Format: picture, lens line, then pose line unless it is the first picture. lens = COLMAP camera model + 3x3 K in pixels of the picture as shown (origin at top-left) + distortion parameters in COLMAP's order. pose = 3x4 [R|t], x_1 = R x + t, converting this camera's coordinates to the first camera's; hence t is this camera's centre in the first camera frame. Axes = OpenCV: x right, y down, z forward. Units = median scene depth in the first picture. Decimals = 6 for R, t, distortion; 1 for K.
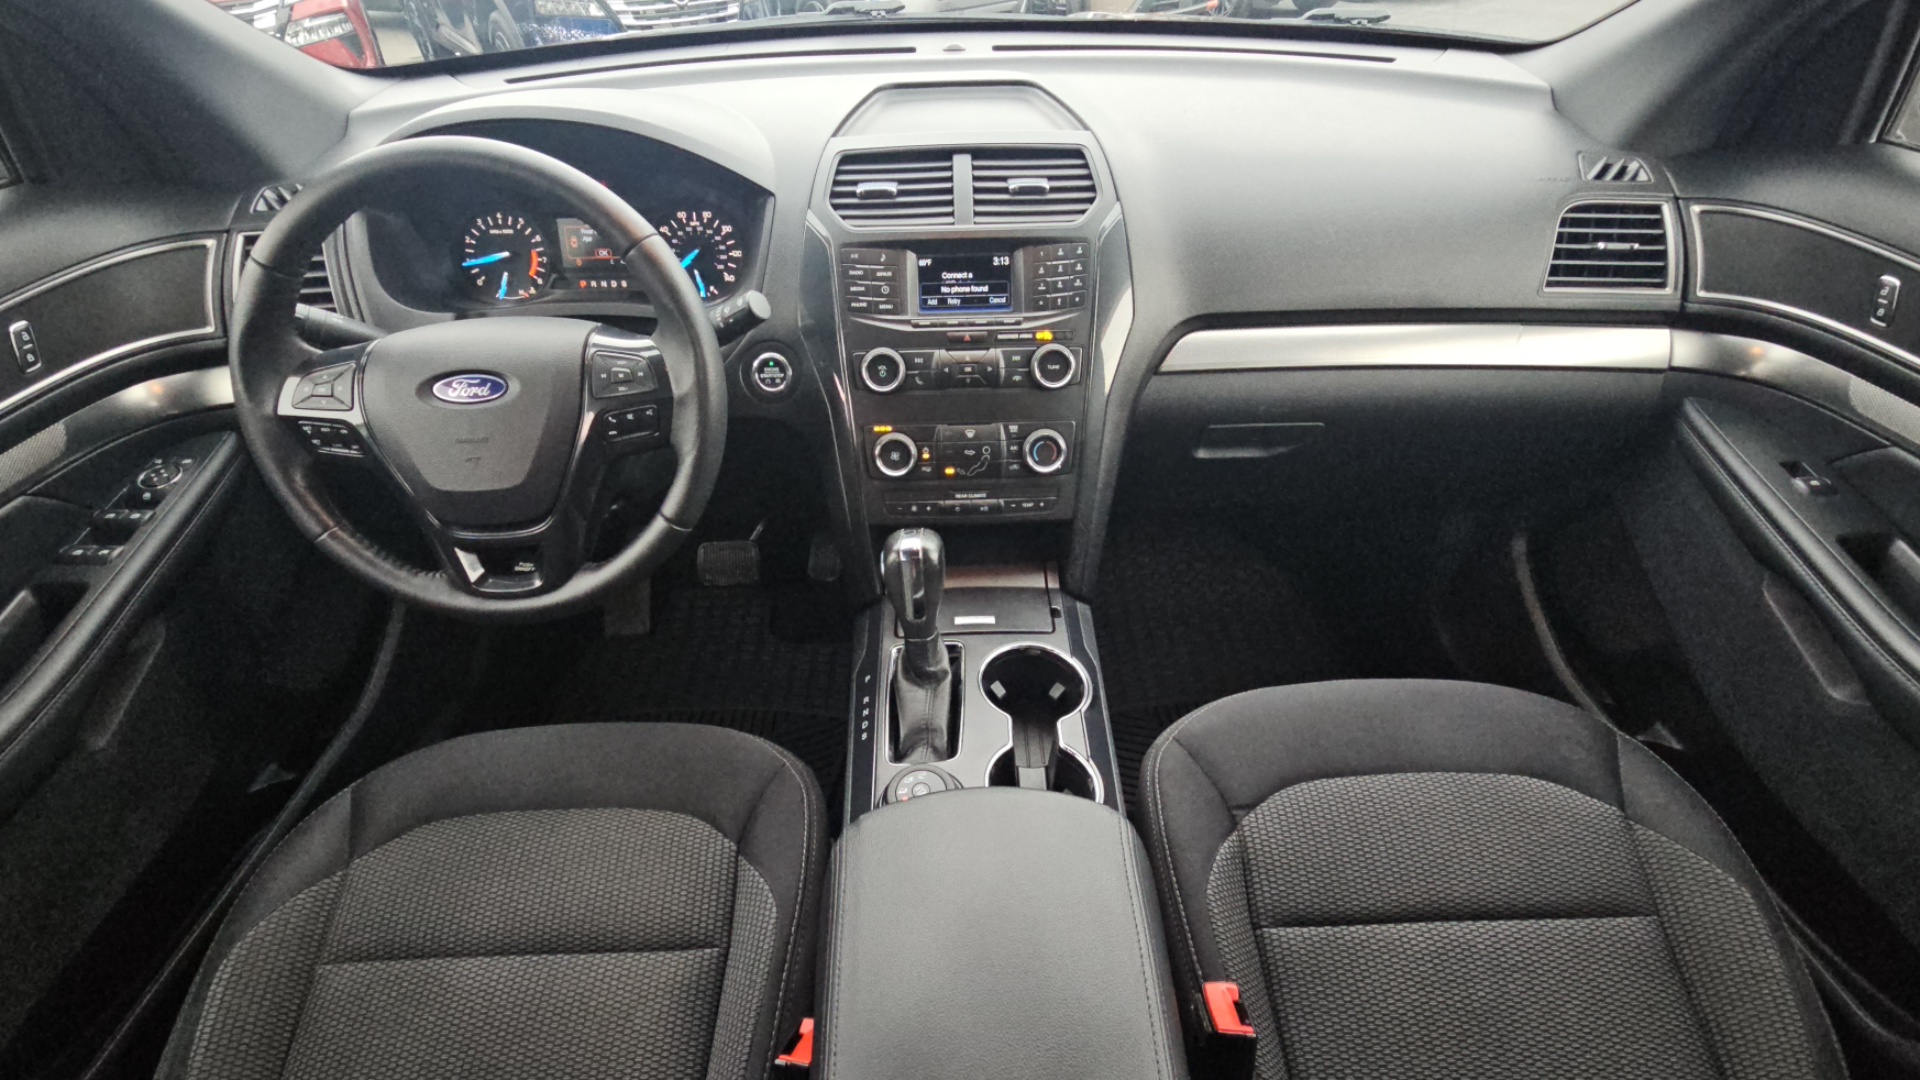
lens RADIAL K [[860.6, 0, 957.5], [0, 860.6, 538.7], [0, 0, 1]] dist [0.010977, -0.008182]
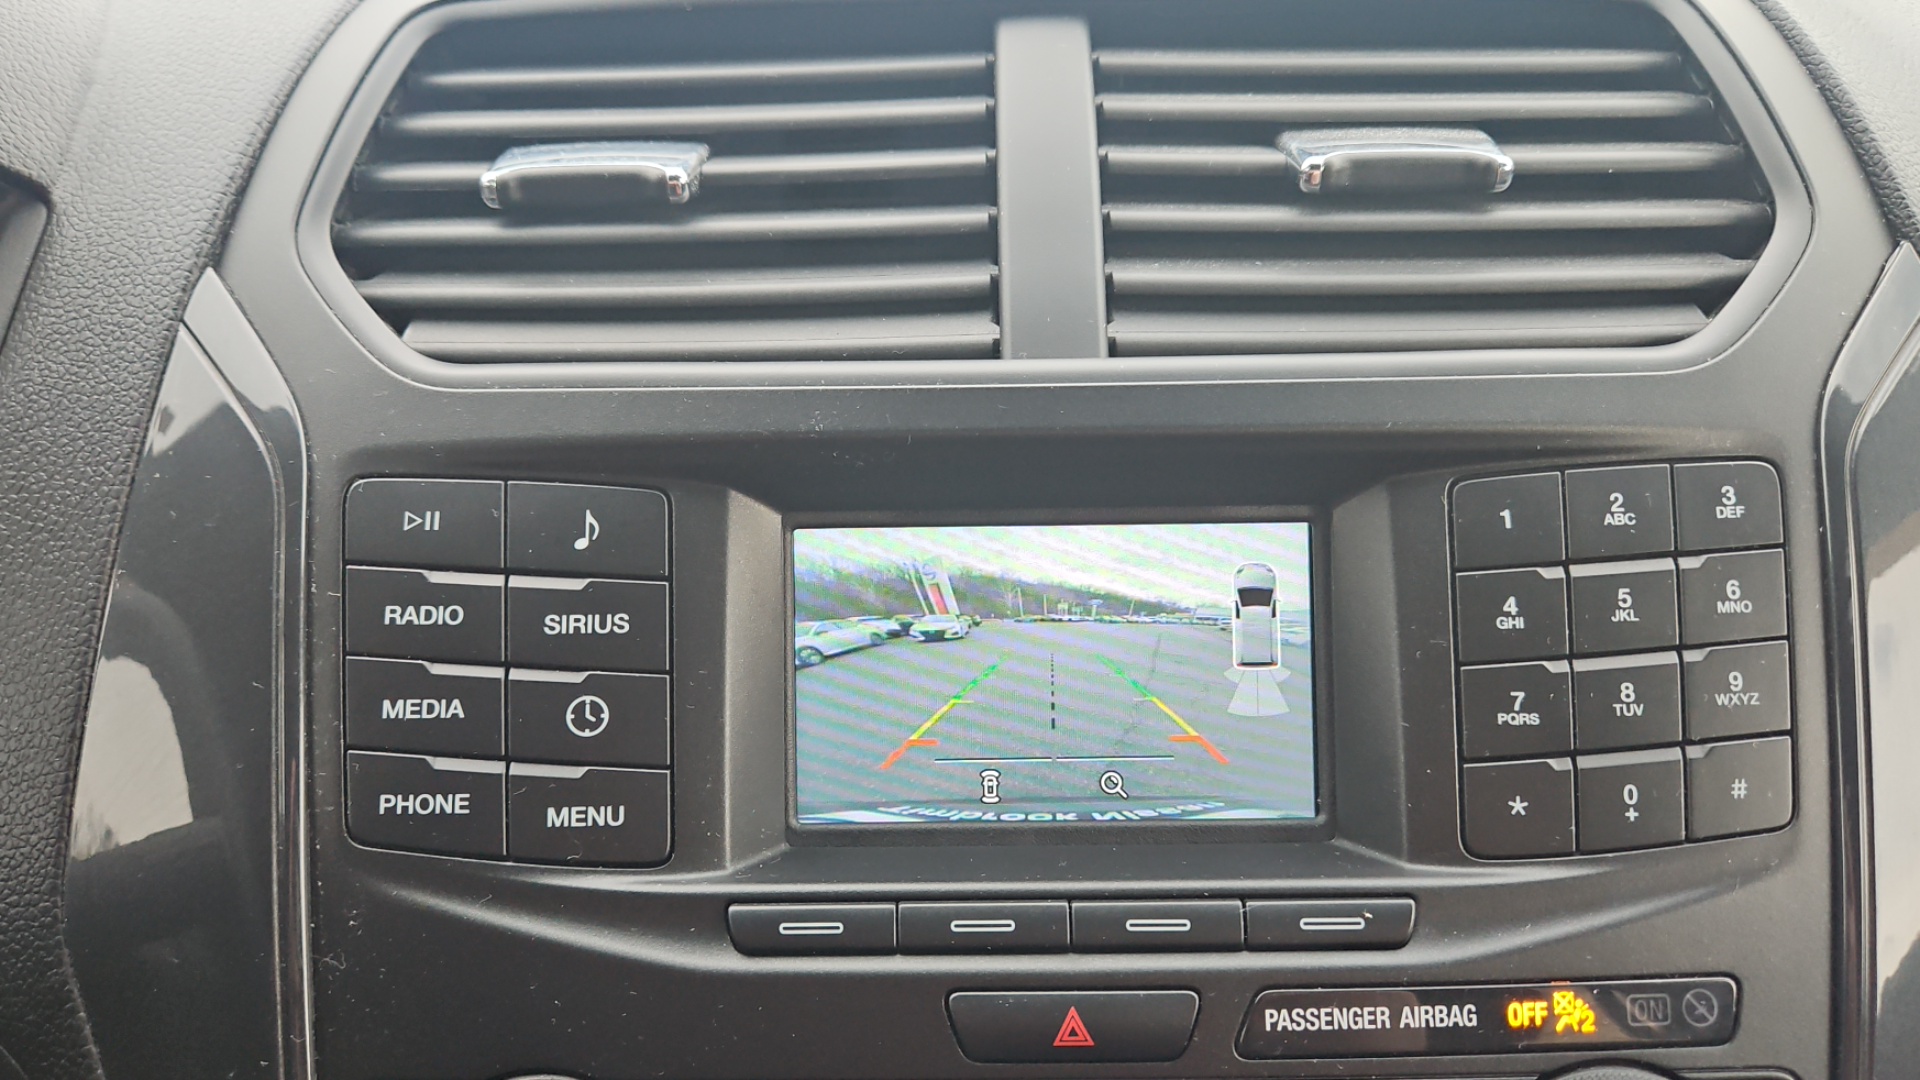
lens RADIAL K [[1488.8, 0, 954.2], [0, 1488.8, 541.4], [0, 0, 1]] dist [0.001334, -0.010542]
pose [[0.999529, 0.012229, -0.028148, -0.003971], [-0.018041, 0.976103, -0.216556, -0.255705], [0.024828, 0.216962, 0.975864, 0.695926]]
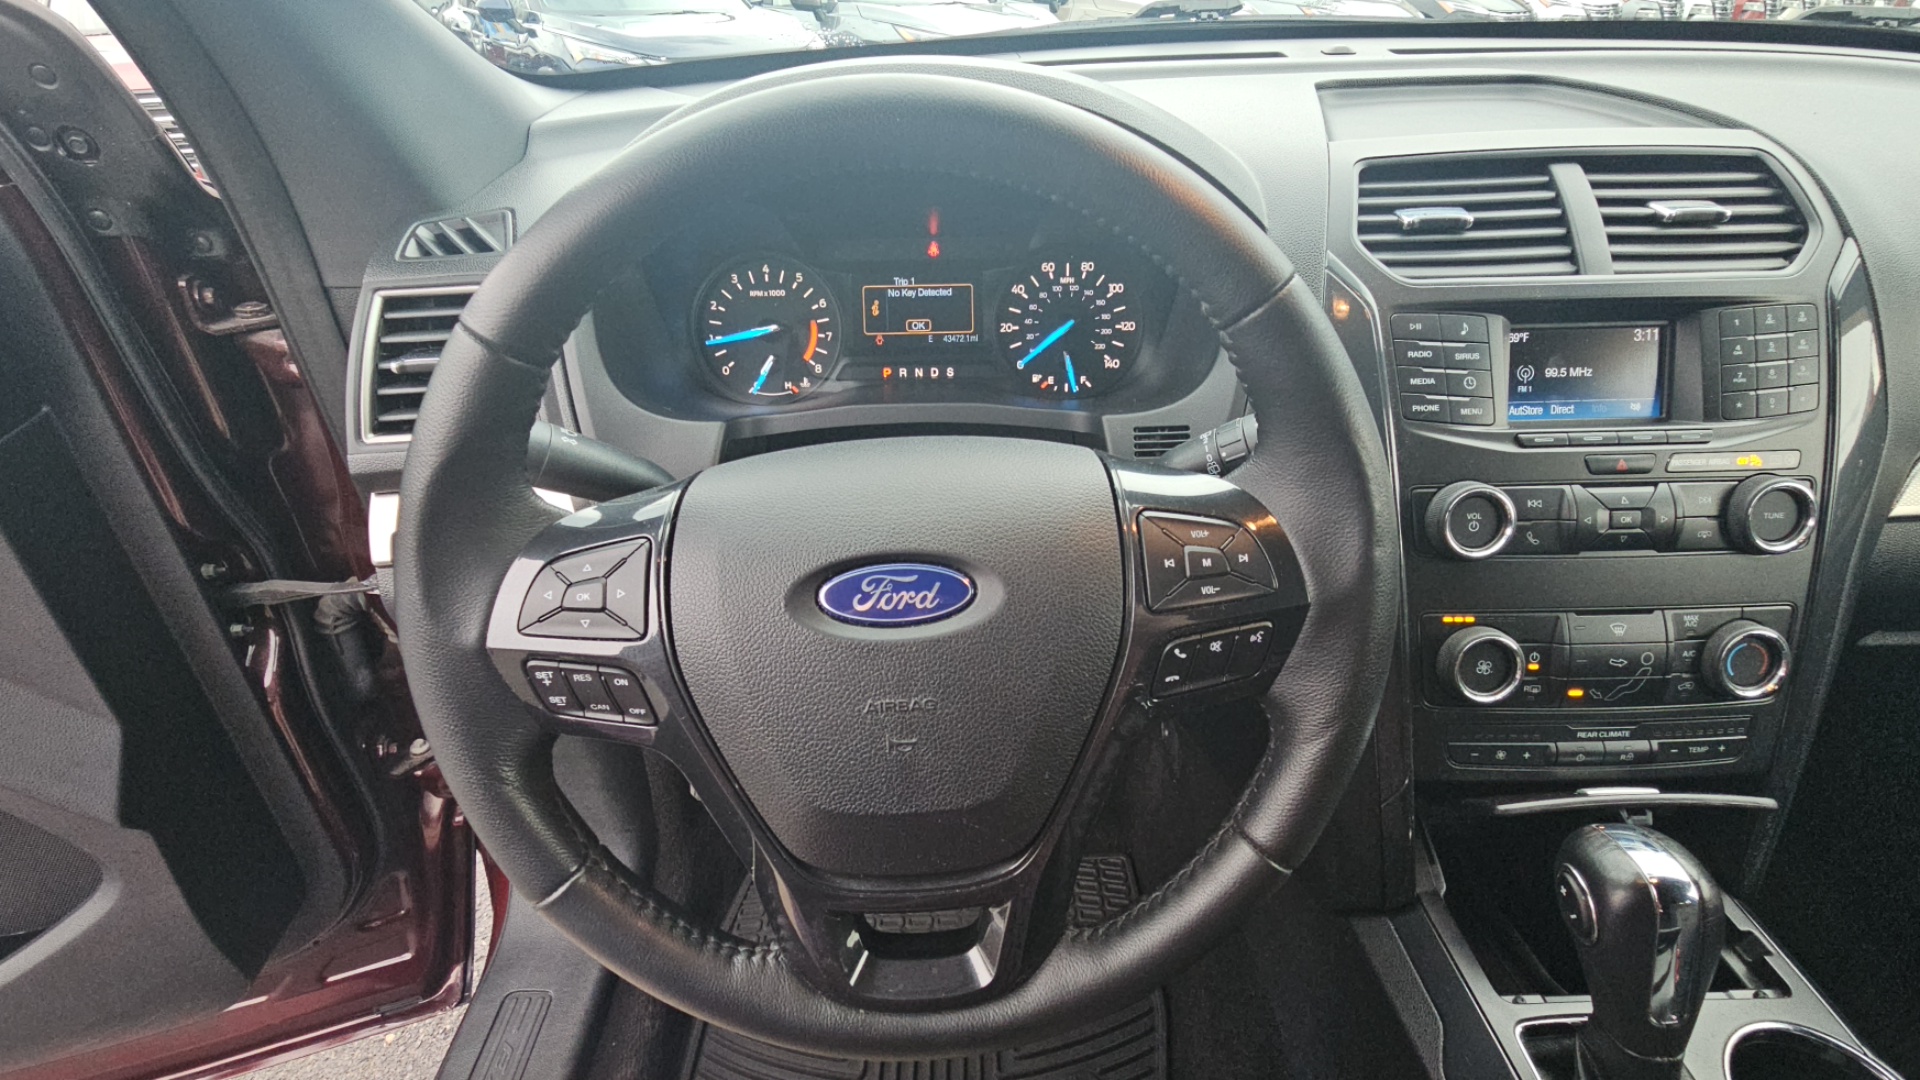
lens RADIAL K [[860.6, 0, 957.5], [0, 860.6, 538.7], [0, 0, 1]] dist [0.010977, -0.008182]
pose [[0.999883, 0.003696, -0.014824, -0.413127], [-0.005033, 0.995818, -0.091221, -0.126919], [0.014425, 0.091285, 0.995720, 0.416270]]
